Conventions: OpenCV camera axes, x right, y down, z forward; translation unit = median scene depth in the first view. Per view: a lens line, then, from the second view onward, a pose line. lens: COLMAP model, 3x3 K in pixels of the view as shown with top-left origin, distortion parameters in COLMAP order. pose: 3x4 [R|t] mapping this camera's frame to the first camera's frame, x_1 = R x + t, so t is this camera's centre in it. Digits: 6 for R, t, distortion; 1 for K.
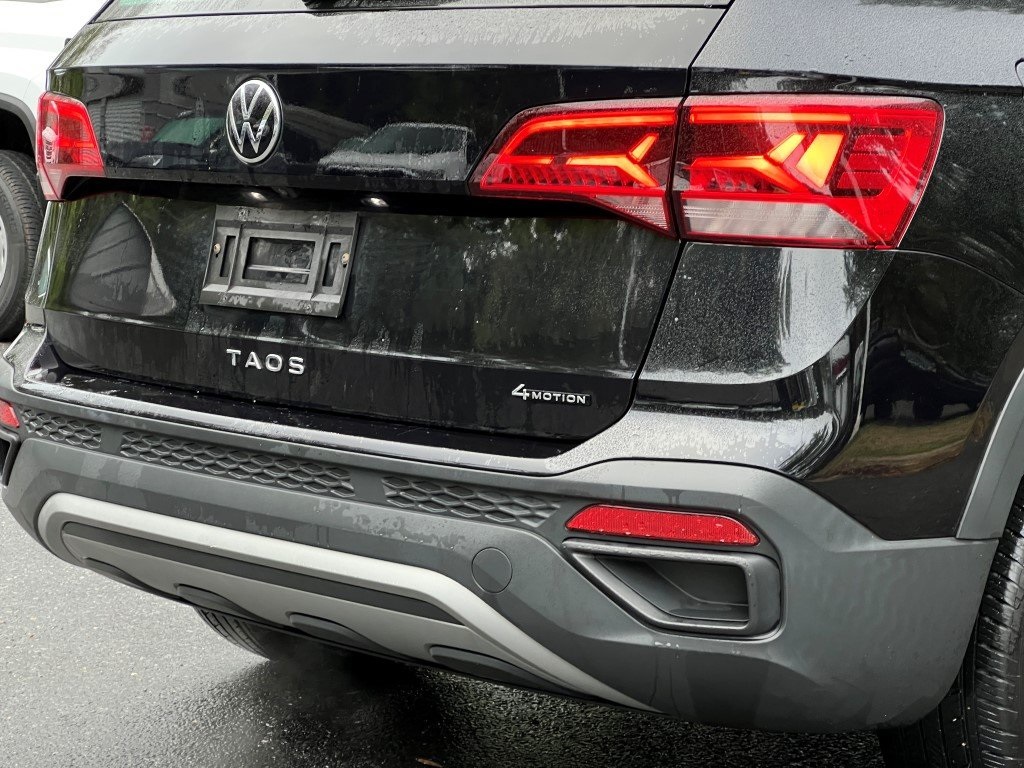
lens RADIAL K [[2251.7, 0, 511.0], [0, 2251.7, 375.9], [0, 0, 1]] dist [-0.025968, 0.000000]
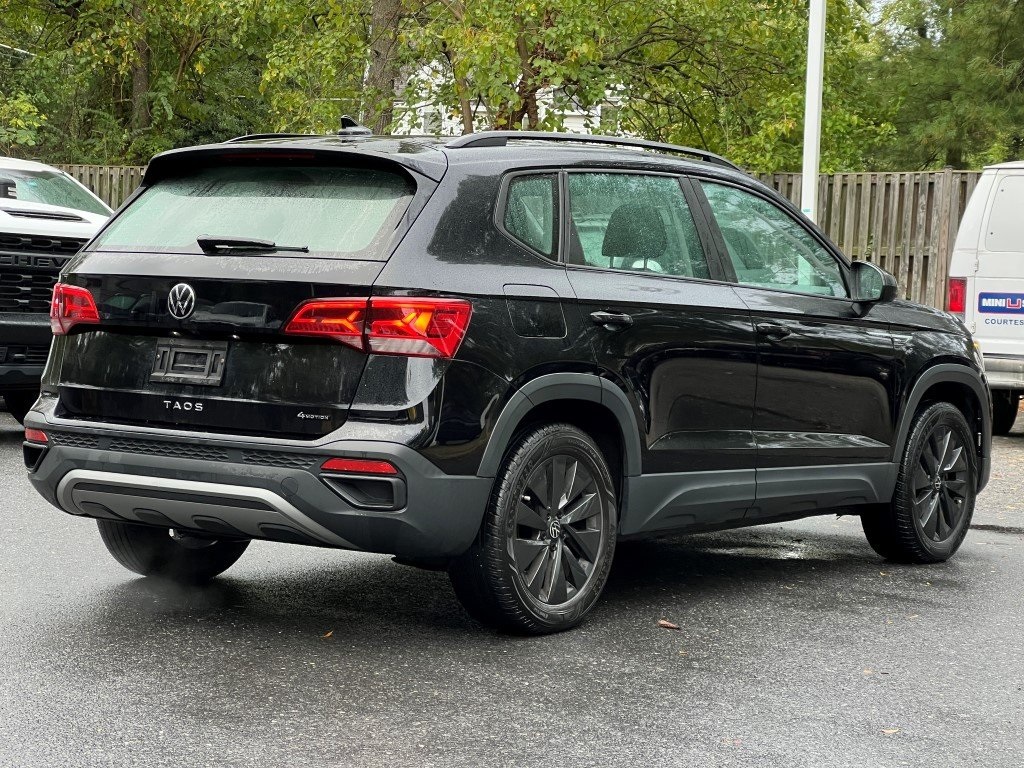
lens RADIAL K [[2251.7, 0, 510.0], [0, 2251.7, 383.2], [0, 0, 1]] dist [-0.025968, 0.000000]
pose [[0.987684, 0.016082, 0.155634, -0.153130], [-0.005555, 0.997681, -0.067838, 0.137715], [-0.156364, 0.066138, 0.985483, -1.448930]]
